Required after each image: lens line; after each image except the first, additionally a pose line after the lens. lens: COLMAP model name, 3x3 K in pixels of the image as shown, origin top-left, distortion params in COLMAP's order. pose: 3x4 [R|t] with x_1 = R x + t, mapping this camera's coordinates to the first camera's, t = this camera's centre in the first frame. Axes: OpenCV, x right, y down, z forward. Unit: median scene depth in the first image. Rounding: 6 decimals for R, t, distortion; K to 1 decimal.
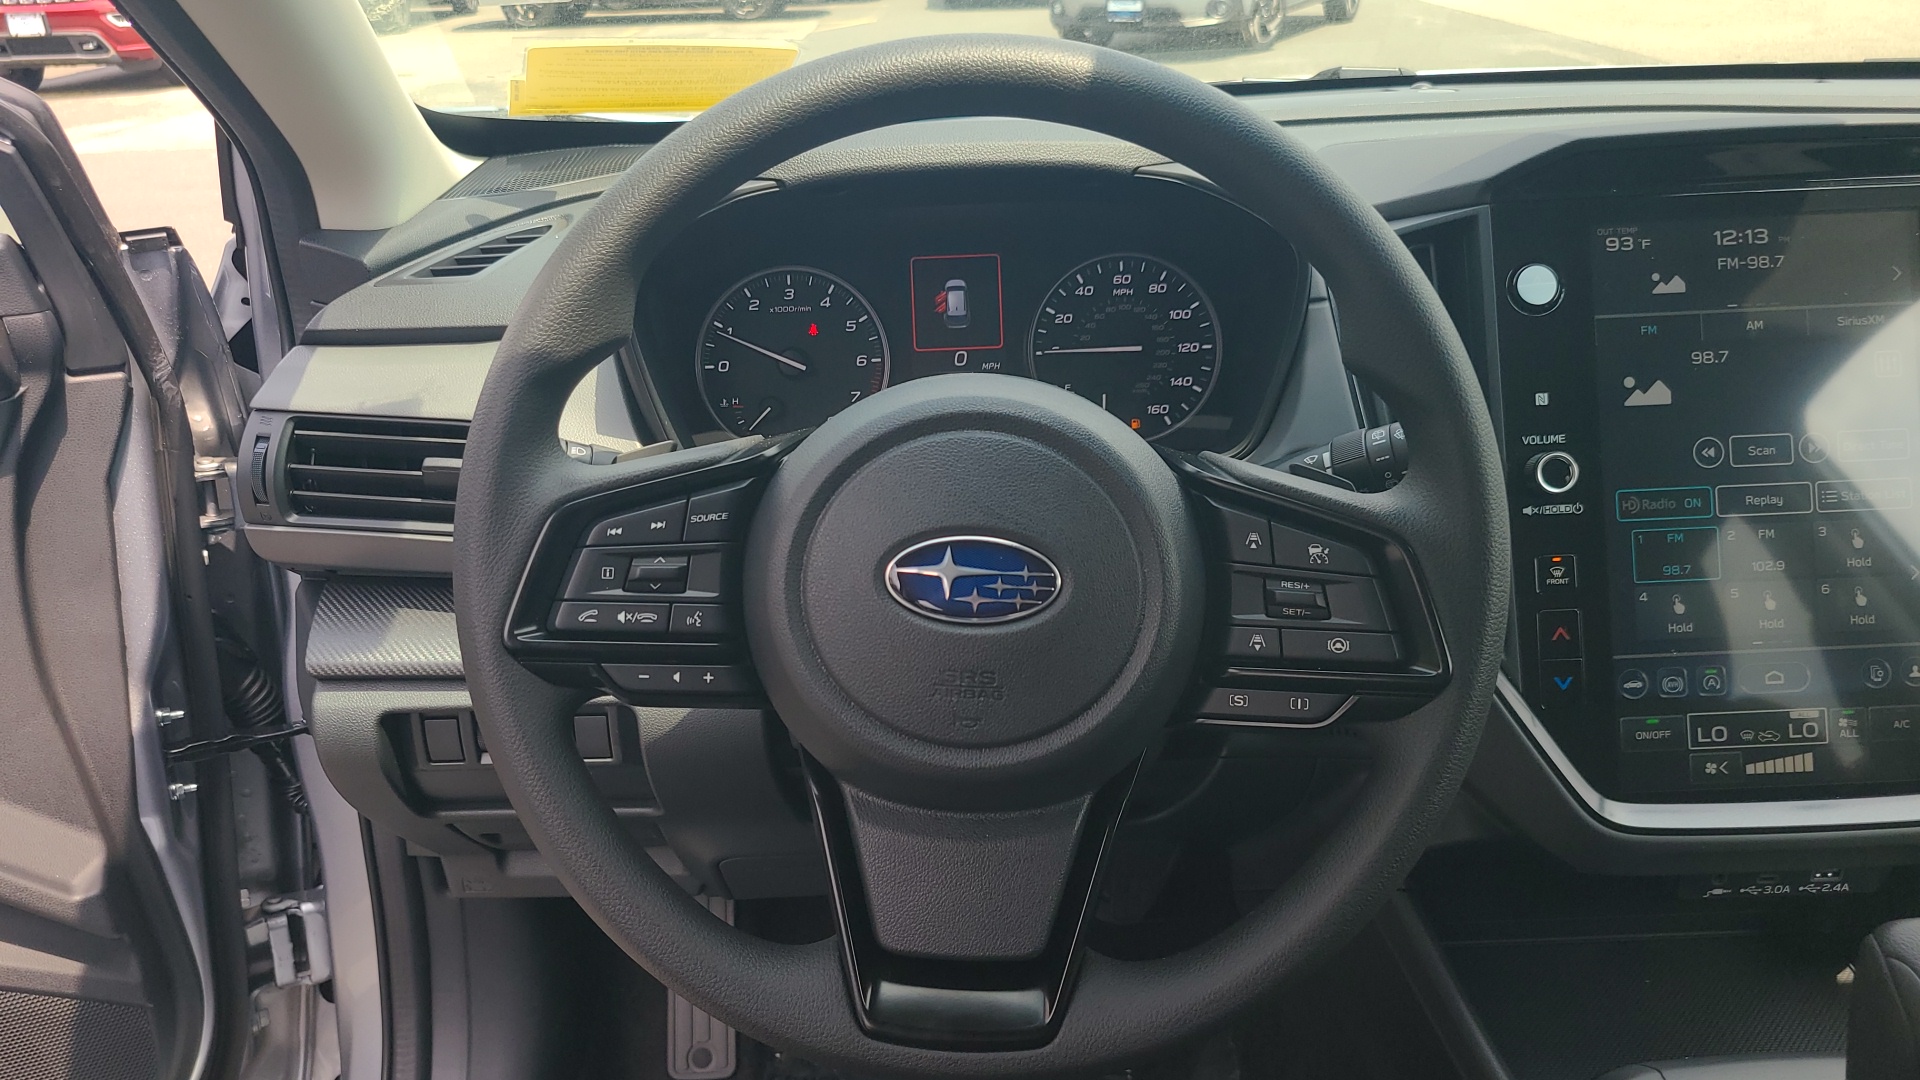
lens RADIAL K [[1430.9, 0, 921.5], [0, 1430.9, 541.8], [0, 0, 1]] dist [0.029703, -0.008903]
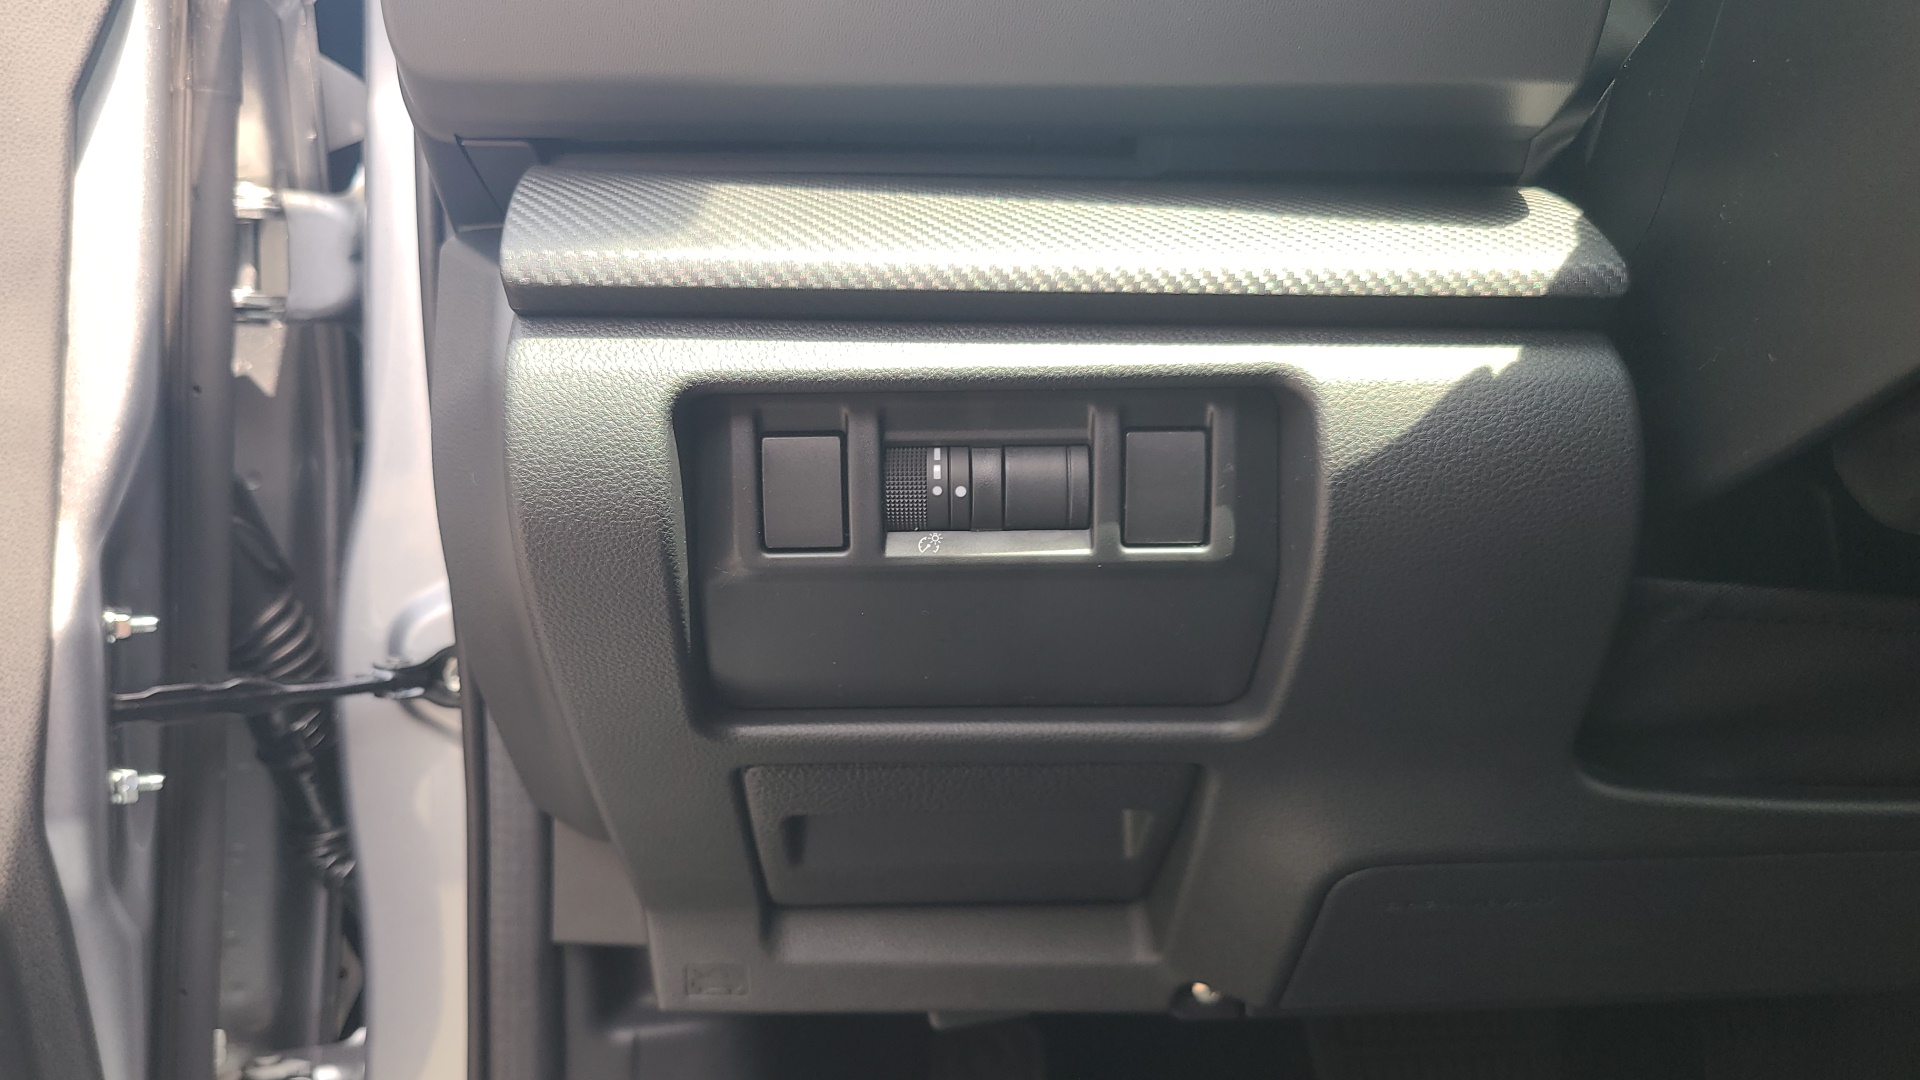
lens RADIAL K [[1460.0, 0, 909.0], [0, 1460.0, 514.7], [0, 0, 1]] dist [0.014079, 0.006840]
pose [[0.999909, 0.012852, 0.004028, -0.310842], [-0.011655, 0.975546, -0.219488, 0.242300], [-0.006750, 0.219421, 0.975607, 0.605527]]
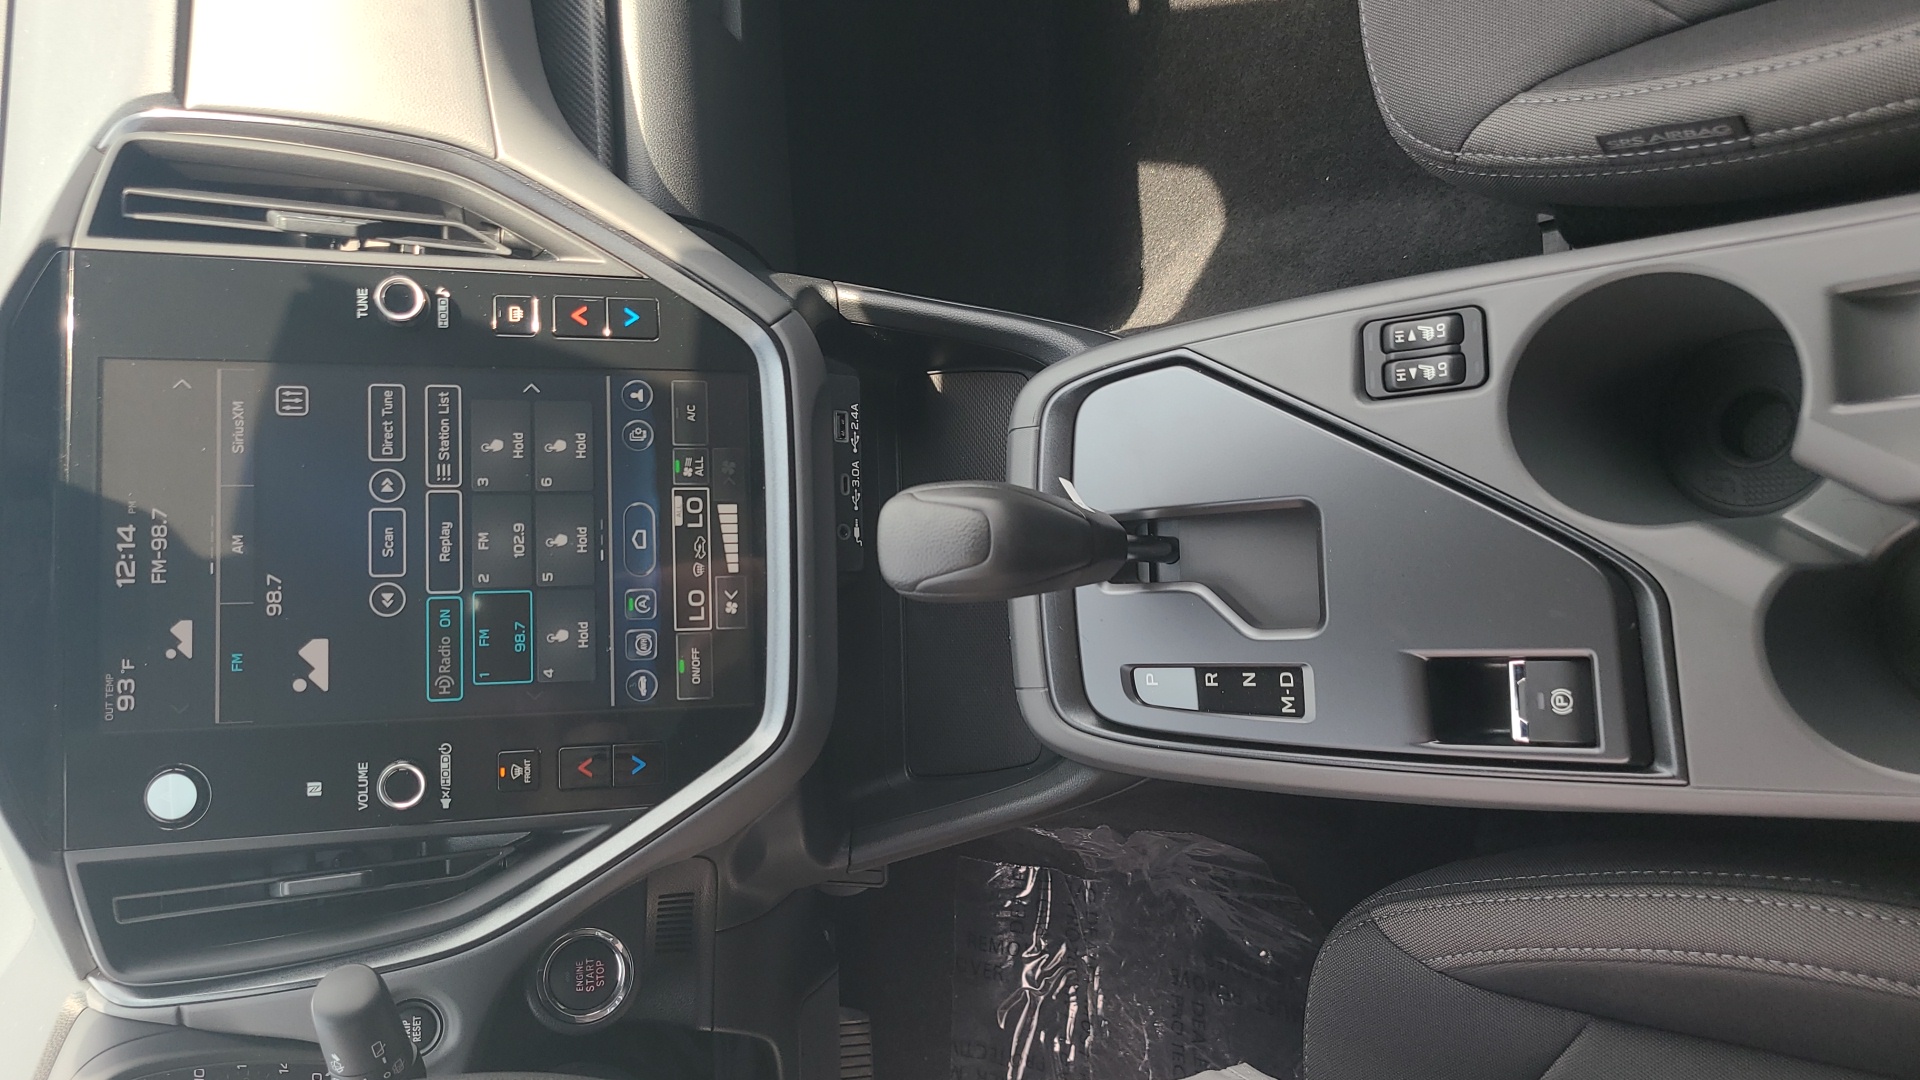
lens RADIAL K [[1439.9, 0, 929.3], [0, 1439.9, 546.0], [0, 0, 1]] dist [0.034291, -0.008826]
pose [[0.016591, -0.997472, 0.069093, 0.480241], [0.961409, 0.034894, 0.272903, 0.015745], [-0.274624, 0.061899, 0.959557, 0.017251]]
